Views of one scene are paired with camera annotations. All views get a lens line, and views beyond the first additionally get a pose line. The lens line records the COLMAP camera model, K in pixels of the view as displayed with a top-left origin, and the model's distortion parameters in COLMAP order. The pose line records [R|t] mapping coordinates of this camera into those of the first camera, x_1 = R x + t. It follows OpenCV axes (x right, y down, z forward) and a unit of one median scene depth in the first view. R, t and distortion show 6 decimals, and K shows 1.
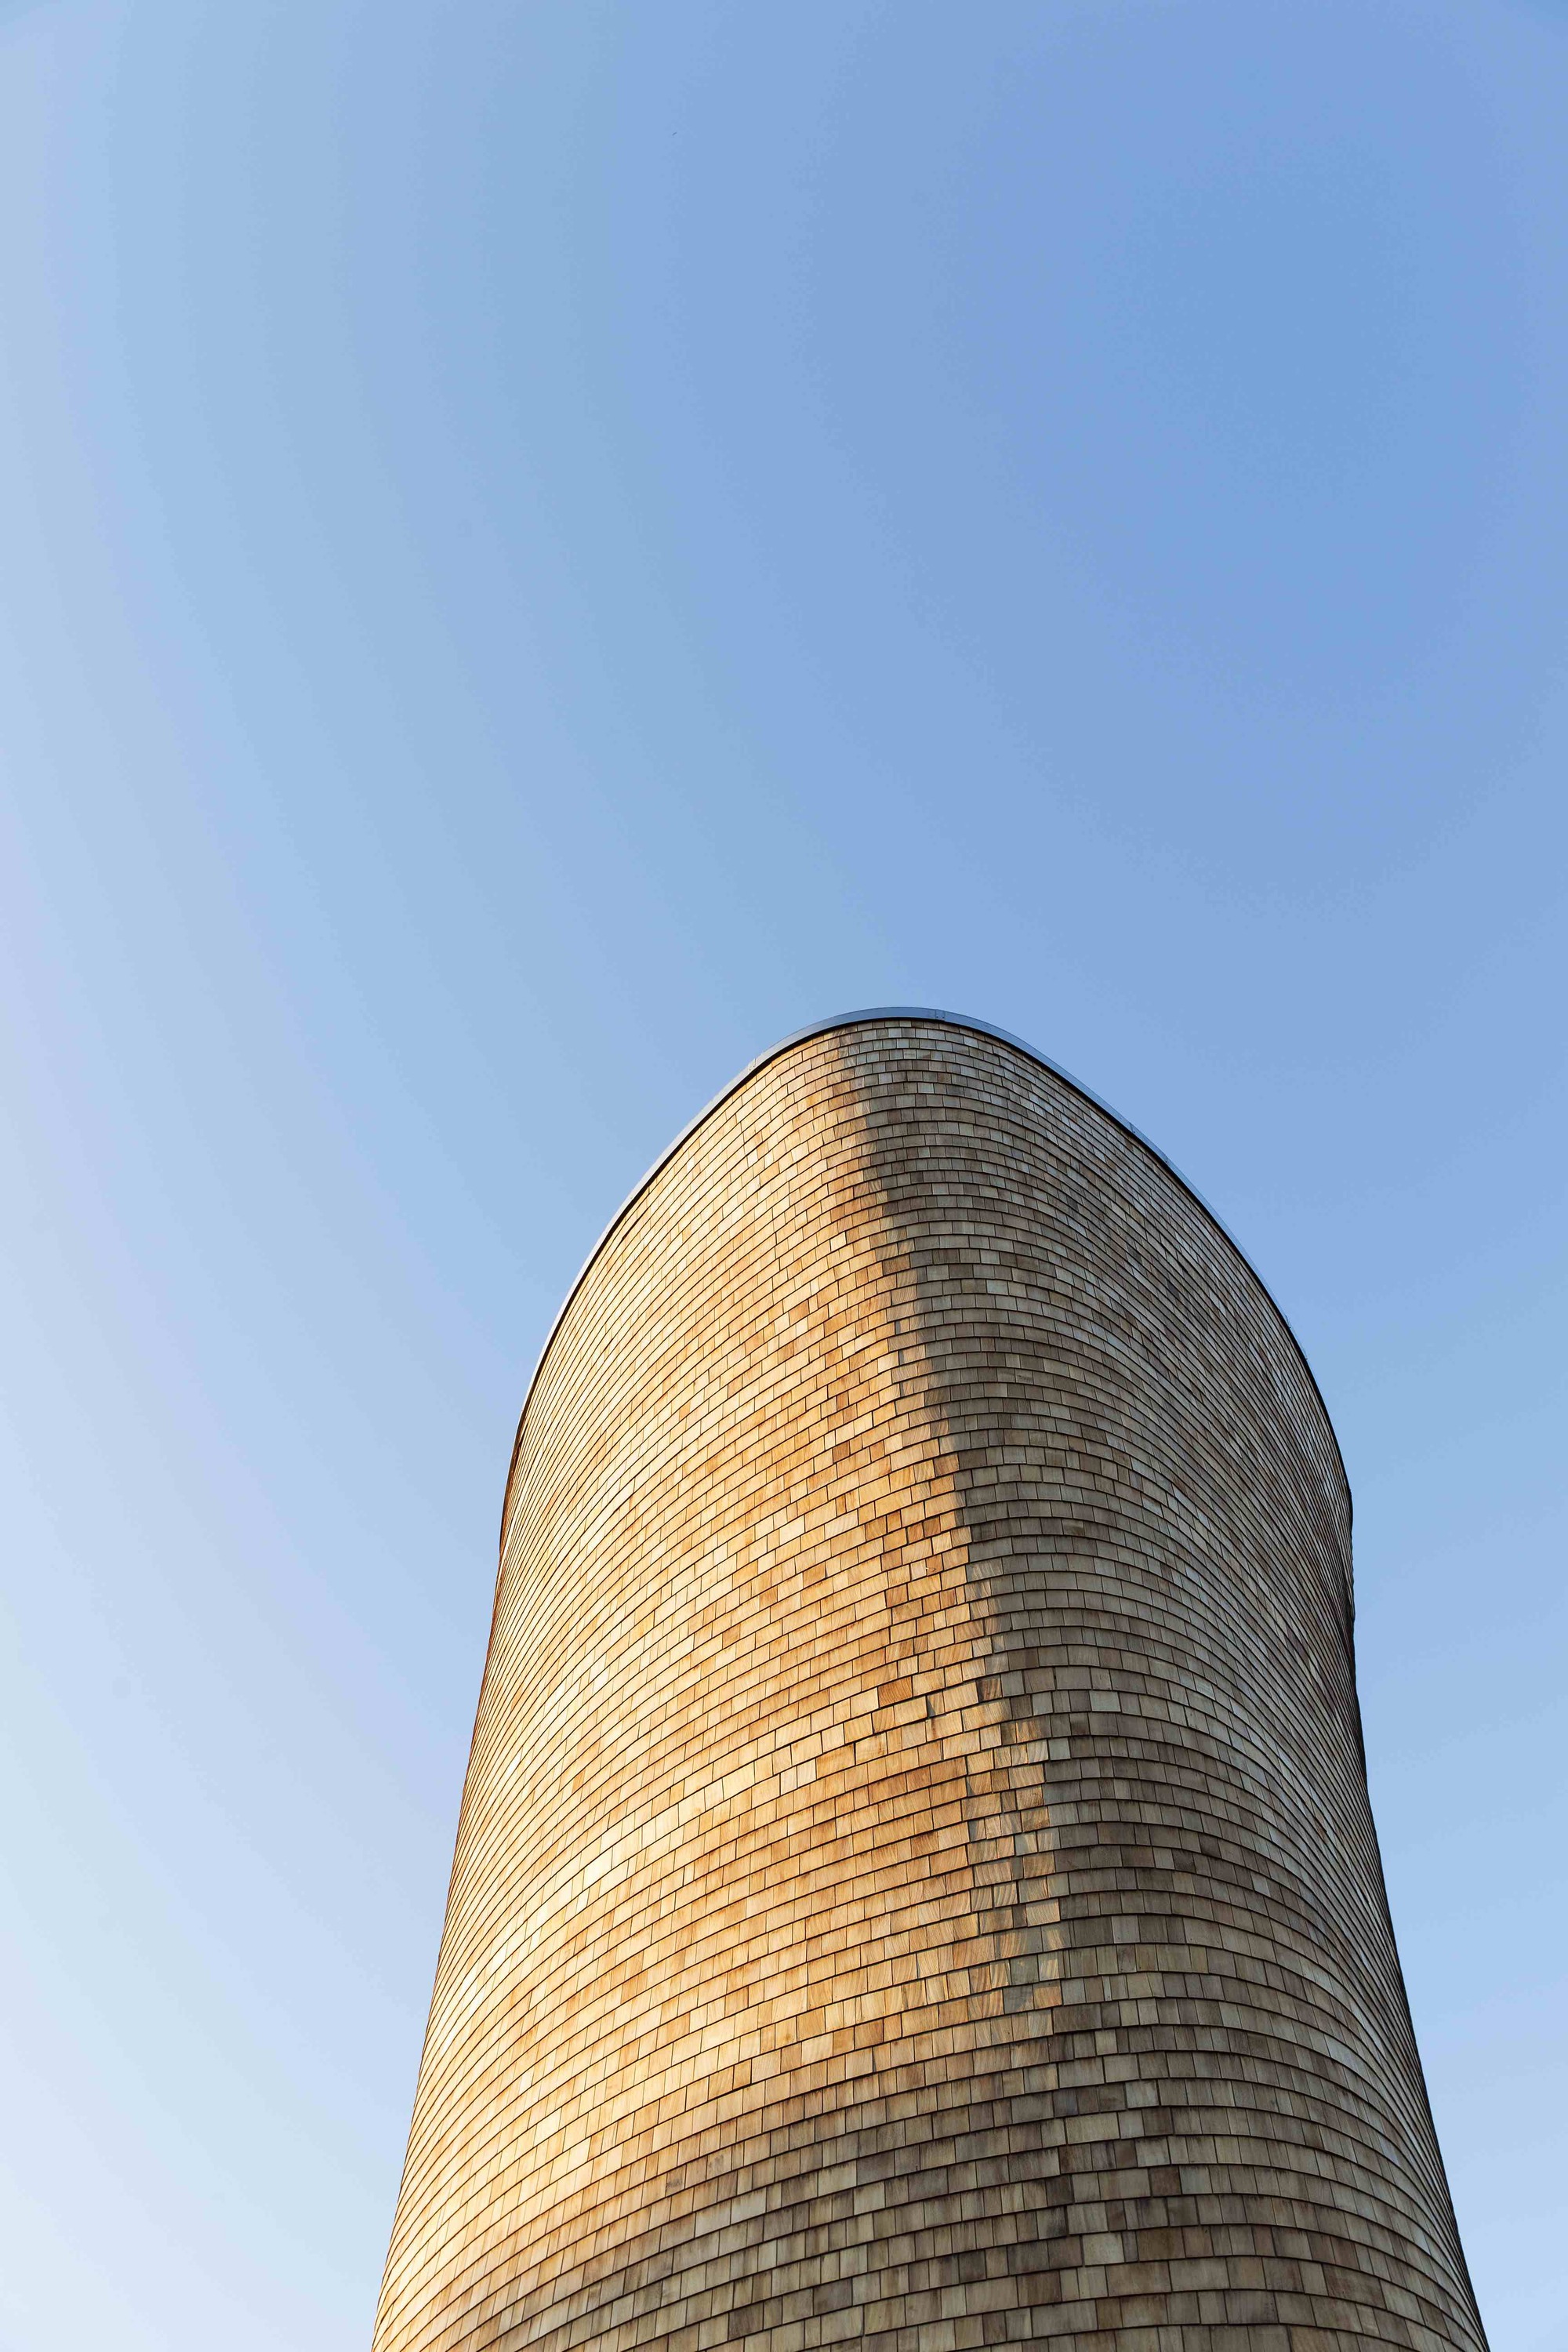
lens RADIAL K [[2395.4, 0, 797.1], [0, 2395.4, 997.6], [0, 0, 1]] dist [0.005850, 0.006457]
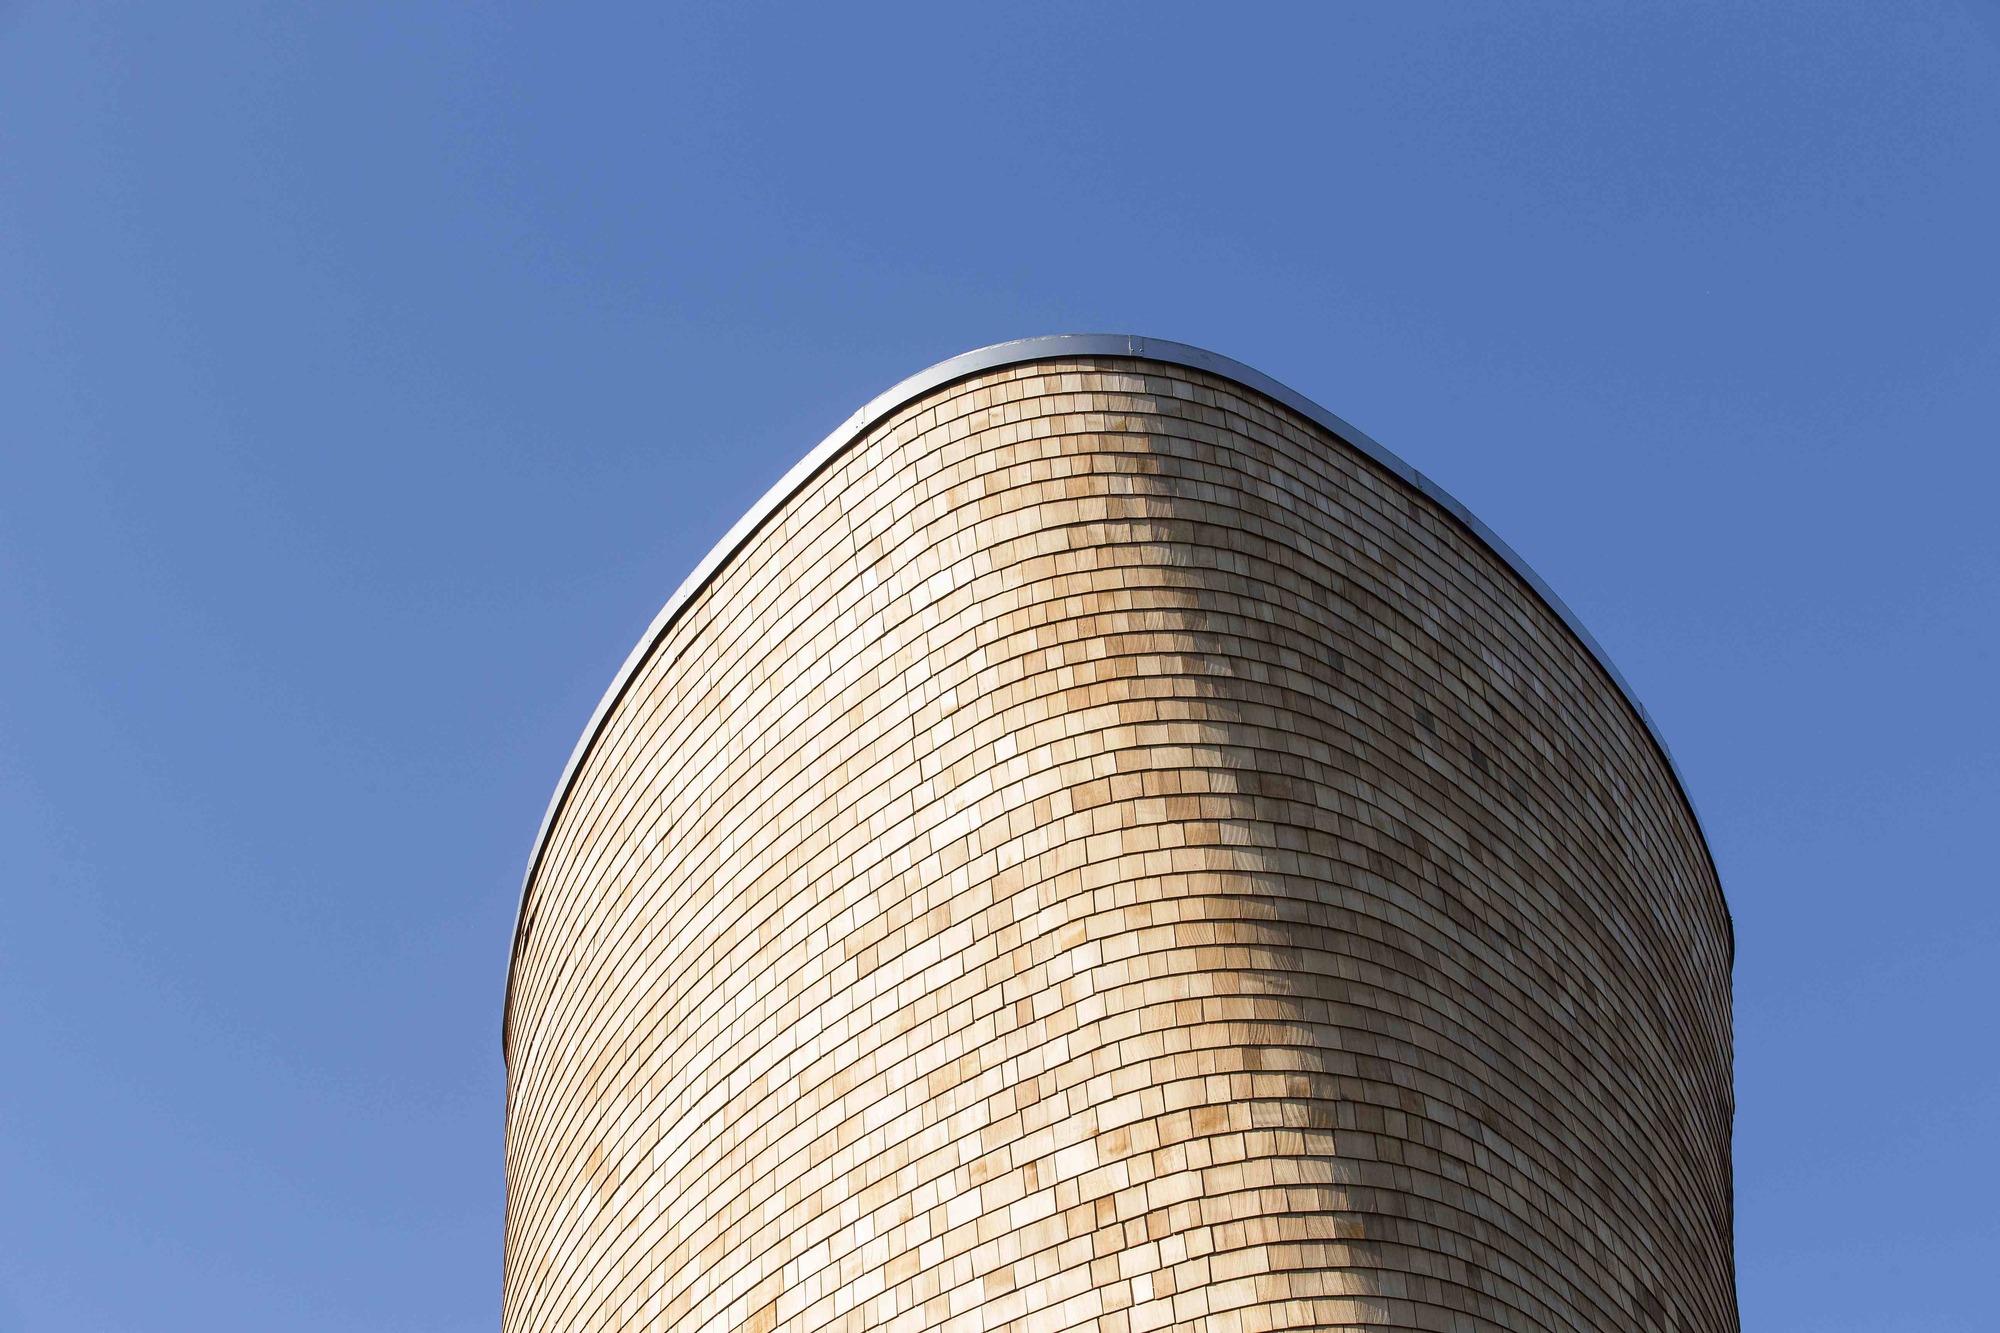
lens RADIAL K [[4137.5, 0, 999.4], [0, 4137.5, 457.9], [0, 0, 1]] dist [0.034066, 0.212121]
pose [[0.998549, -0.035828, 0.040191, -0.032070], [0.025598, 0.972606, 0.231045, -0.276236], [-0.047368, -0.229681, 0.972112, -0.167991]]
